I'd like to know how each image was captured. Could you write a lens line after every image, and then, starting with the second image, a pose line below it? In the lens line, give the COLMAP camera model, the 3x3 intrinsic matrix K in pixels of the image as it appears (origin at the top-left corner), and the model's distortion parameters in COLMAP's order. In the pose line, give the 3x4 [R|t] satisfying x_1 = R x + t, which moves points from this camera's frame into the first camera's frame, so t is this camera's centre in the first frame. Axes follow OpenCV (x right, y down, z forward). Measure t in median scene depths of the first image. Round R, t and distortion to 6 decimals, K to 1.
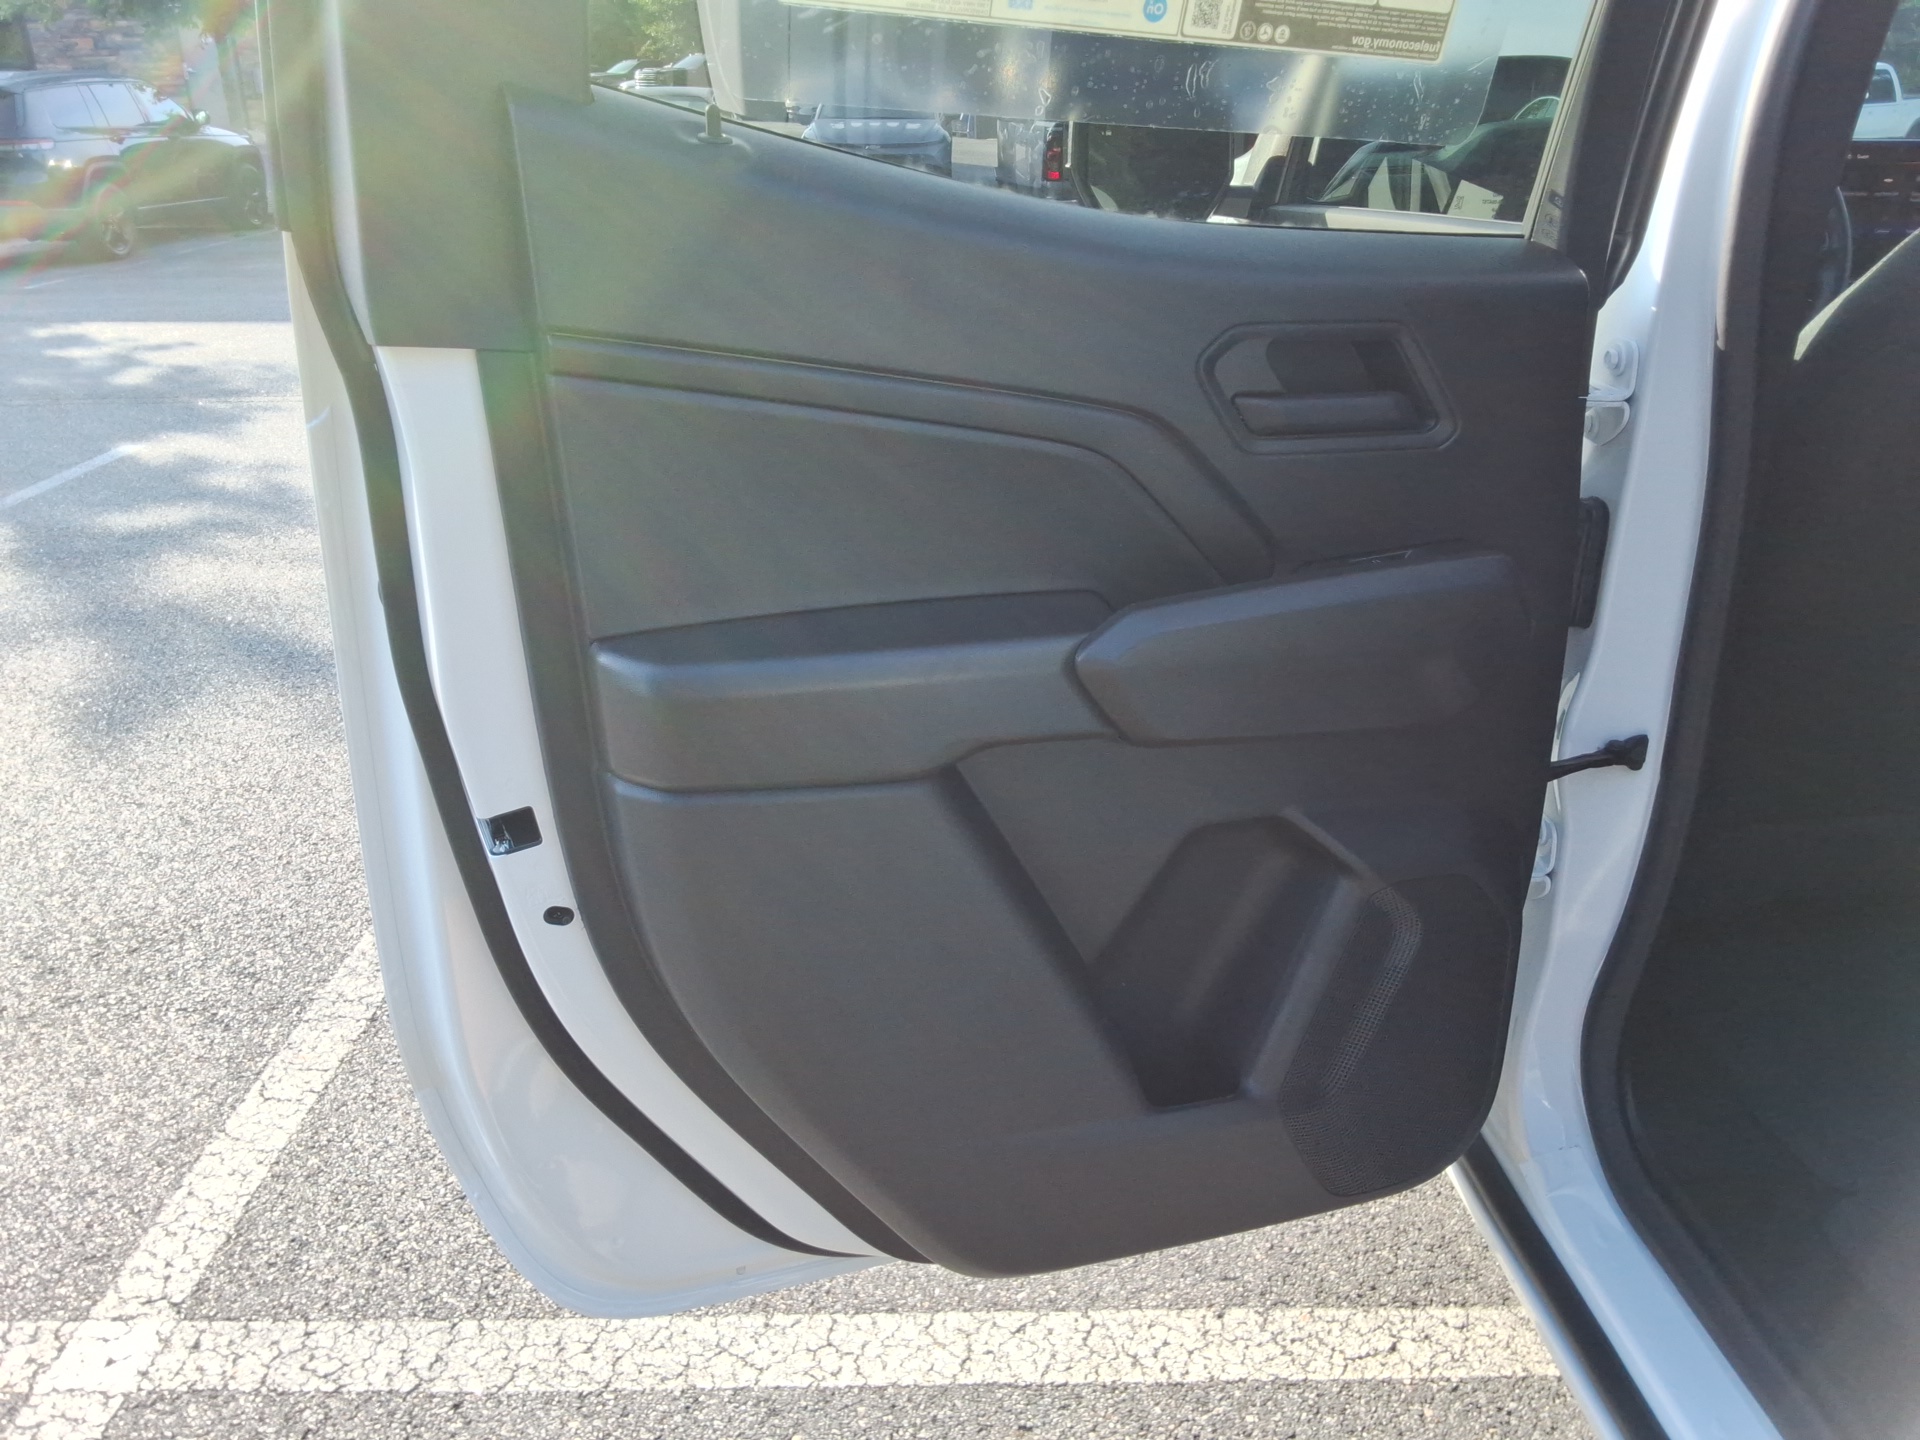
lens RADIAL K [[1540.7, 0, 964.0], [0, 1540.7, 732.2], [0, 0, 1]] dist [0.087248, -0.137644]
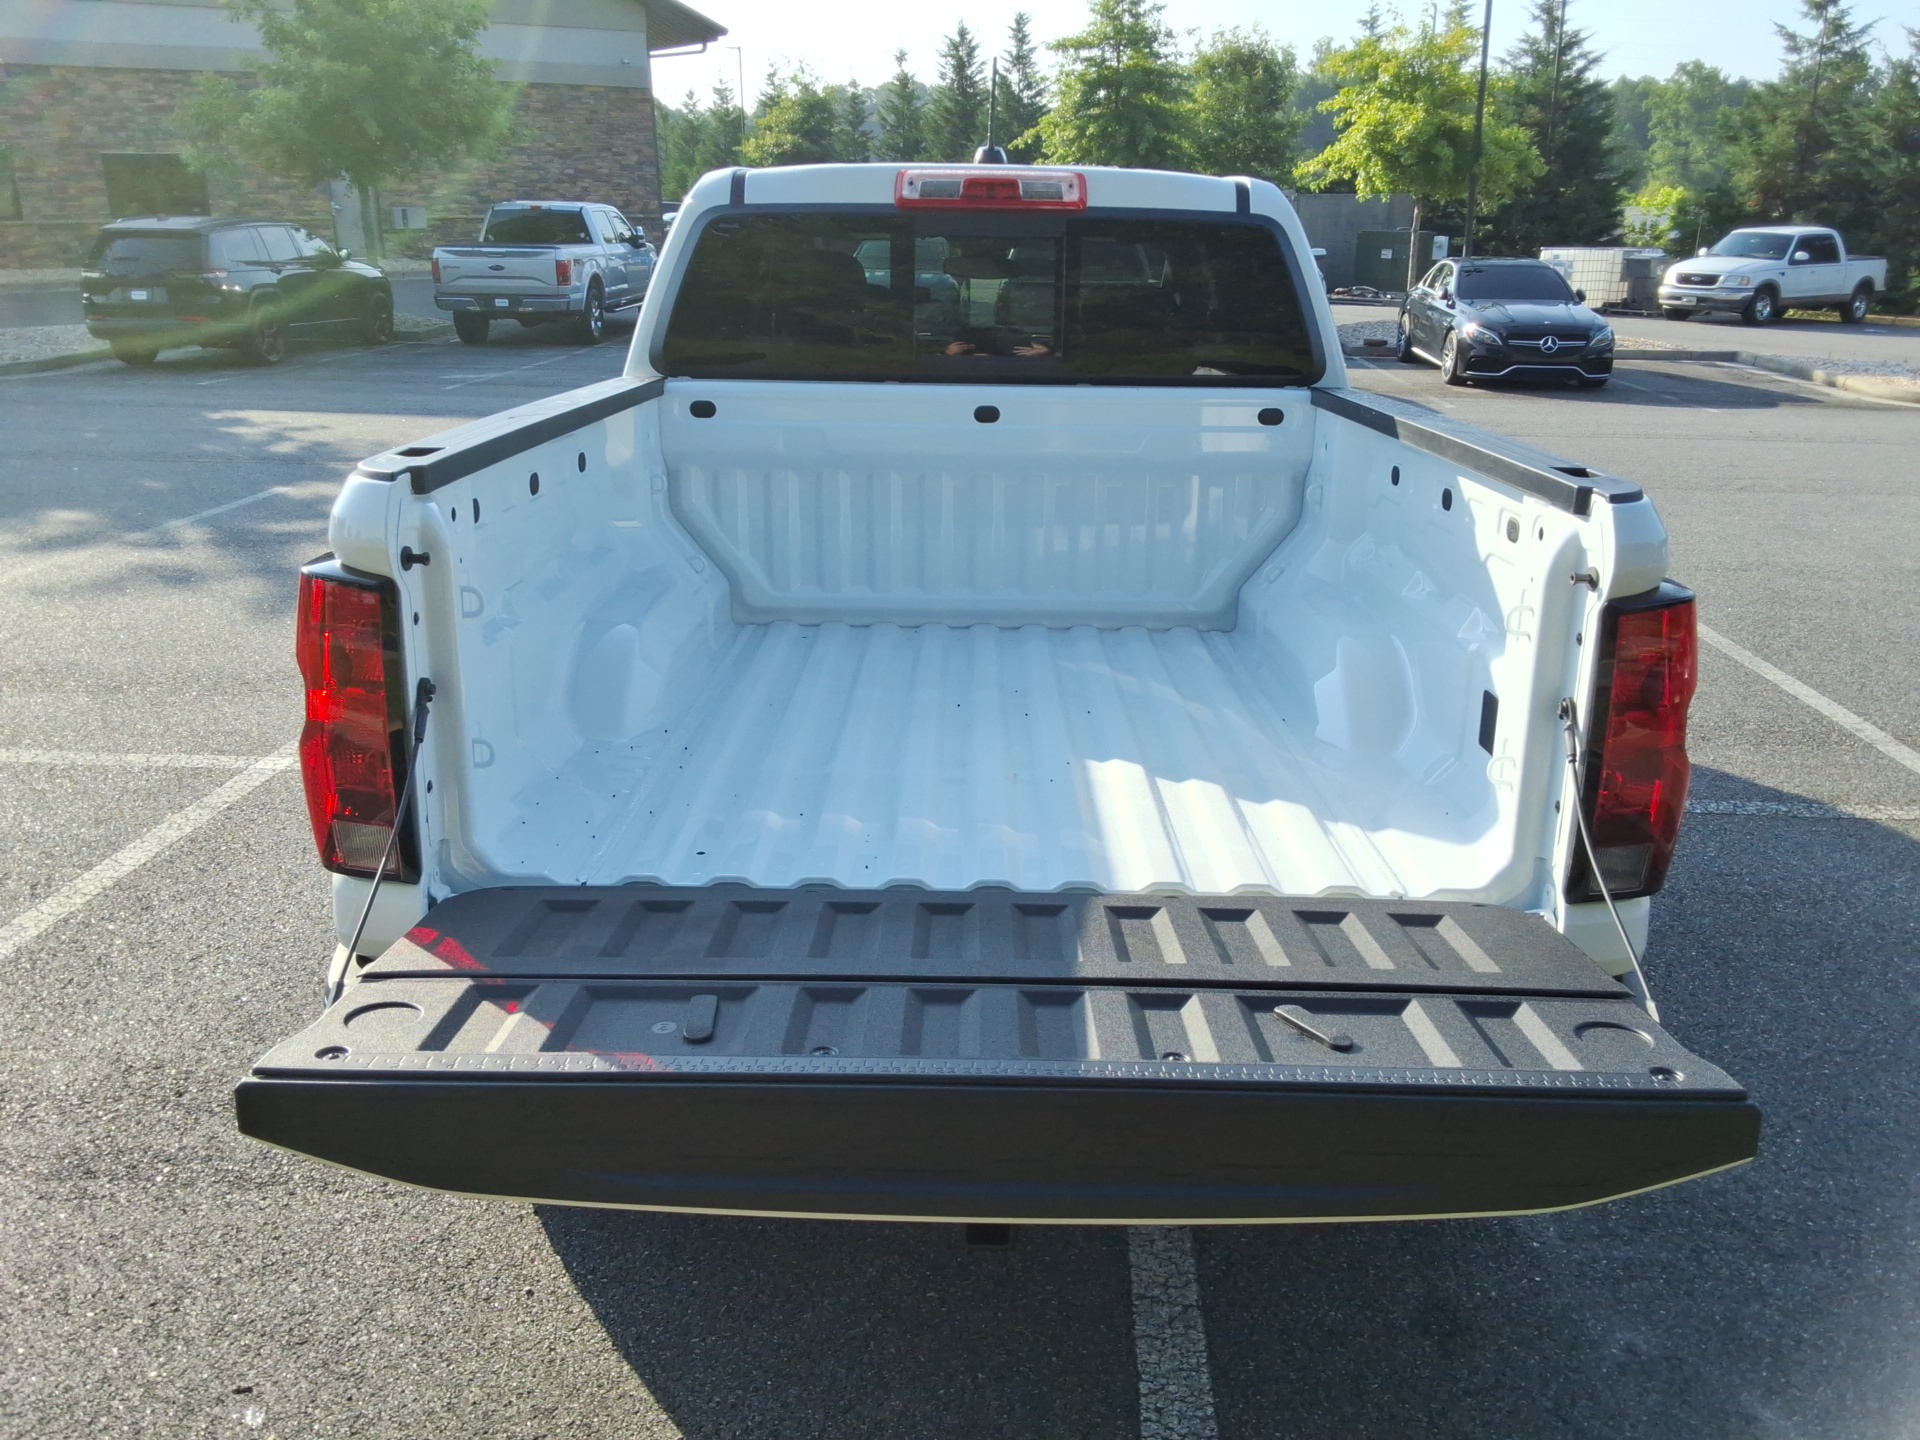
lens RADIAL K [[1540.7, 0, 976.9], [0, 1540.7, 712.2], [0, 0, 1]] dist [0.087248, -0.137644]
pose [[0.998169, 0.036053, -0.048572, 0.152156], [-0.040131, 0.995506, -0.085780, 0.095391], [0.045261, 0.087572, 0.995129, -0.315361]]
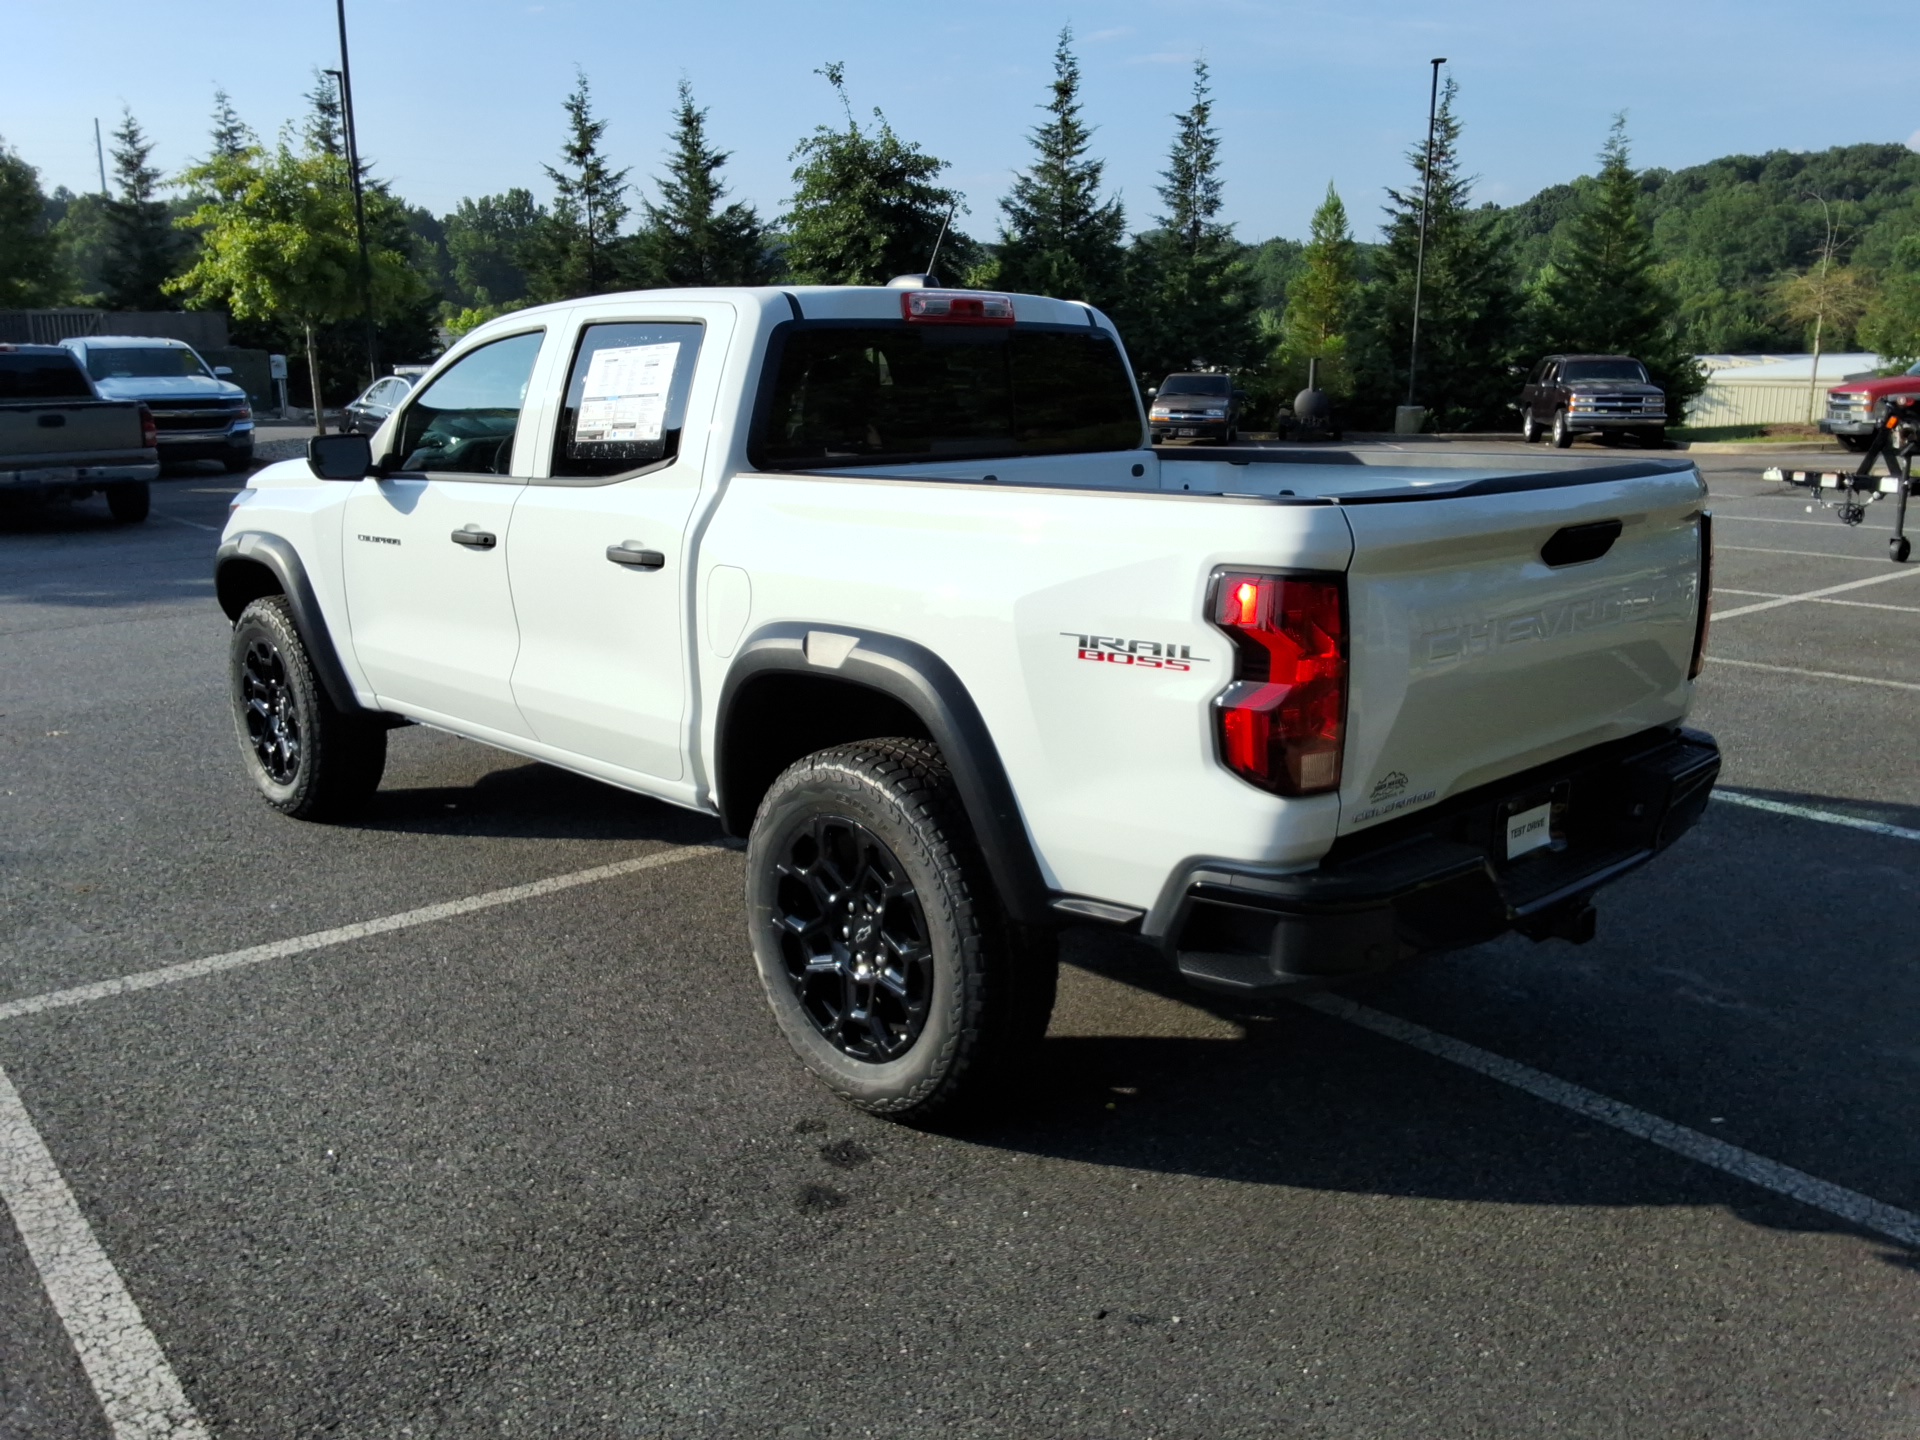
lens RADIAL K [[1540.7, 0, 989.2], [0, 1540.7, 712.9], [0, 0, 1]] dist [0.087248, -0.137644]
pose [[0.759383, -0.137532, 0.635943, -0.149278], [0.240404, 0.967548, -0.077821, 0.095599], [-0.604602, 0.211979, 0.767803, -0.296639]]
